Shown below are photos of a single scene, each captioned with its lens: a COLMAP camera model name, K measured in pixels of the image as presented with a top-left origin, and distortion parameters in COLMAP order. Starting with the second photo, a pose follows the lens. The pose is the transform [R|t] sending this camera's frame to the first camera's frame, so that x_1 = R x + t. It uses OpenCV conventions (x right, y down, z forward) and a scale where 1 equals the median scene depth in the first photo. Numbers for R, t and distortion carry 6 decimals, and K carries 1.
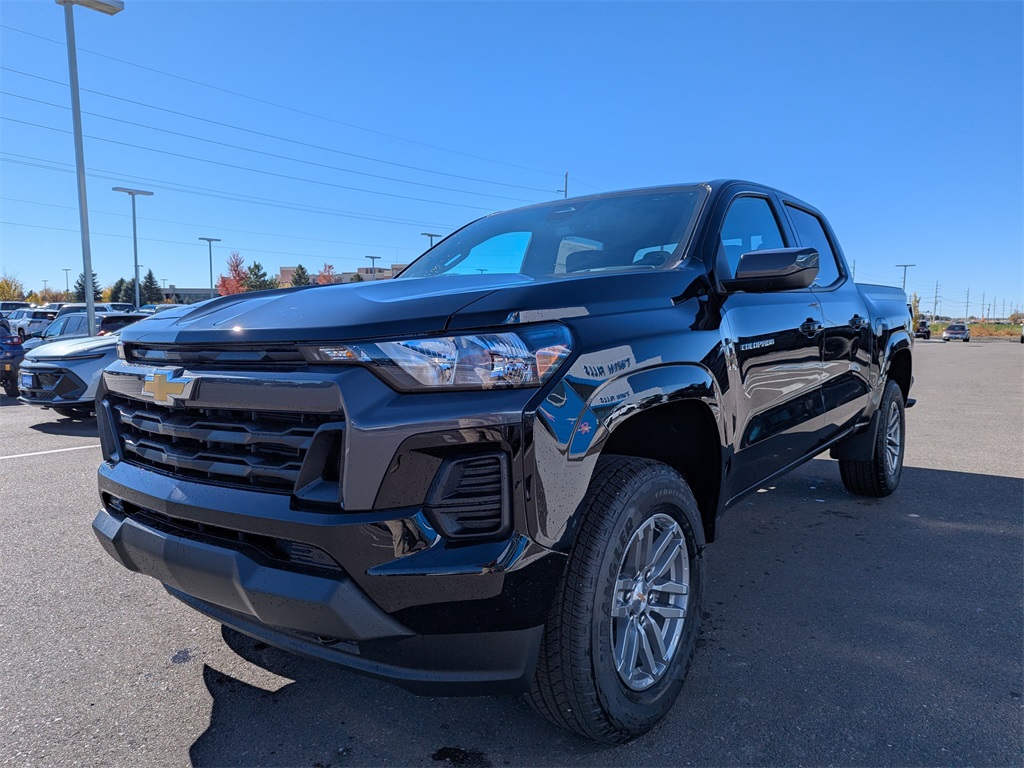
lens RADIAL K [[720.2, 0, 512.0], [0, 720.2, 384.0], [0, 0, 1]] dist [0.042788, -0.033905]
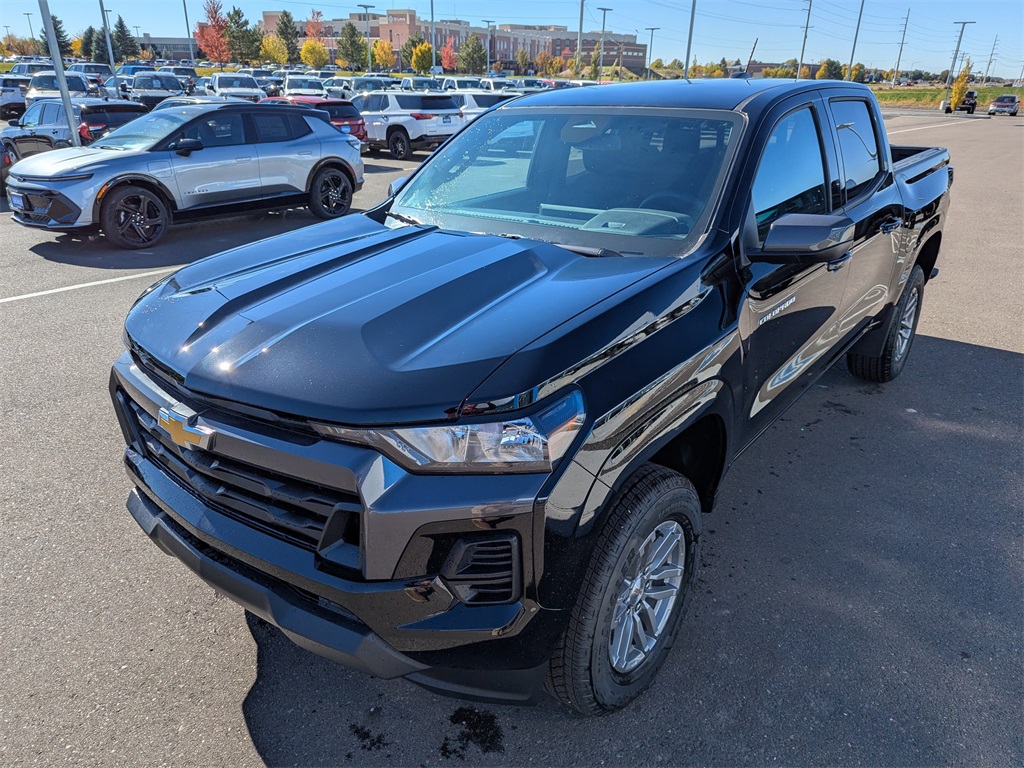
lens RADIAL K [[722.6, 0, 512.0], [0, 722.6, 390.2], [0, 0, 1]] dist [0.046887, -0.040086]
pose [[0.999897, 0.011998, -0.007876, -0.006317], [-0.008938, 0.949945, 0.312289, -0.278940], [0.011229, -0.312186, 0.949955, 0.041541]]
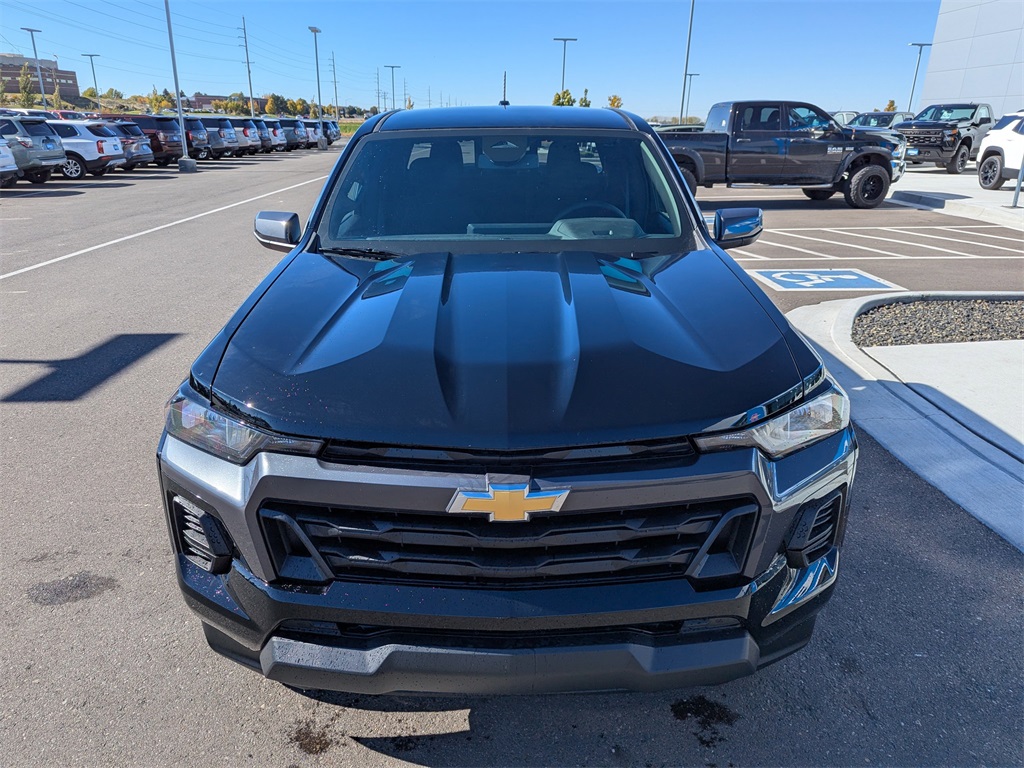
lens RADIAL K [[720.8, 0, 509.6], [0, 720.8, 388.4], [0, 0, 1]] dist [0.045455, -0.036572]
pose [[0.791822, -0.203517, 0.575846, -0.701890], [0.039378, 0.957898, 0.284397, -0.271967], [-0.609481, -0.202516, 0.766498, 0.288492]]
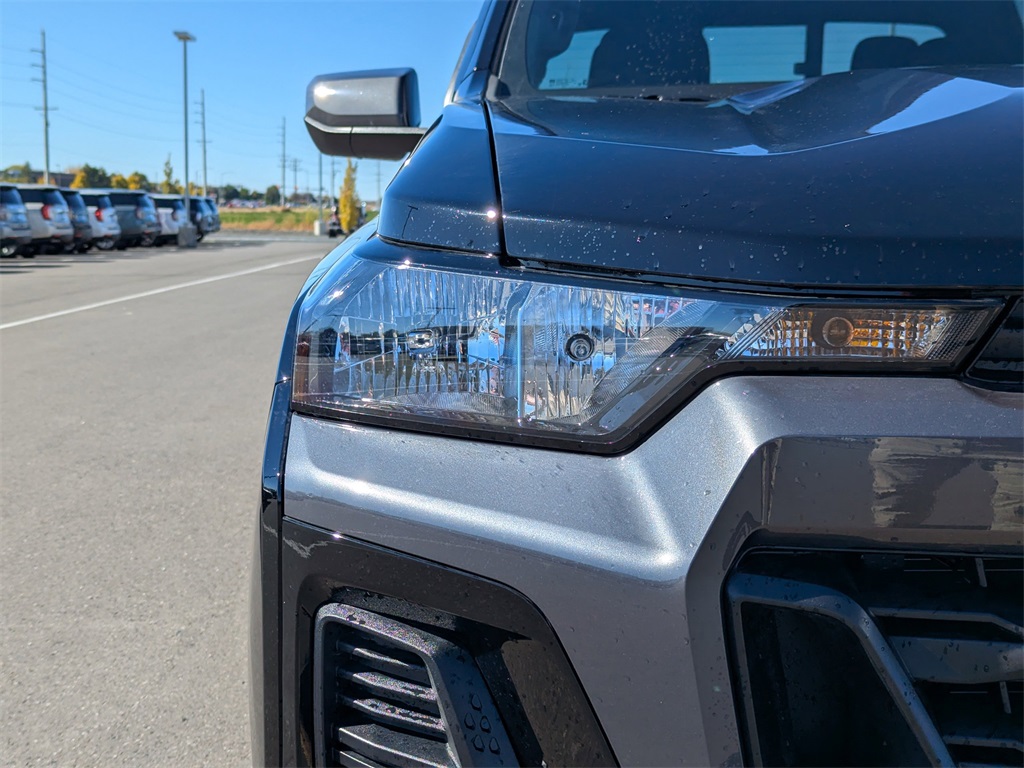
lens RADIAL K [[1460.0, 0, 512.0], [0, 1460.0, 384.0], [0, 0, 1]] dist [0.014867, 0.000670]
pose [[0.799579, -0.068391, 0.596654, -0.784808], [0.044550, 0.997512, 0.054638, -0.052369], [-0.598906, -0.017107, 0.800637, 0.662703]]
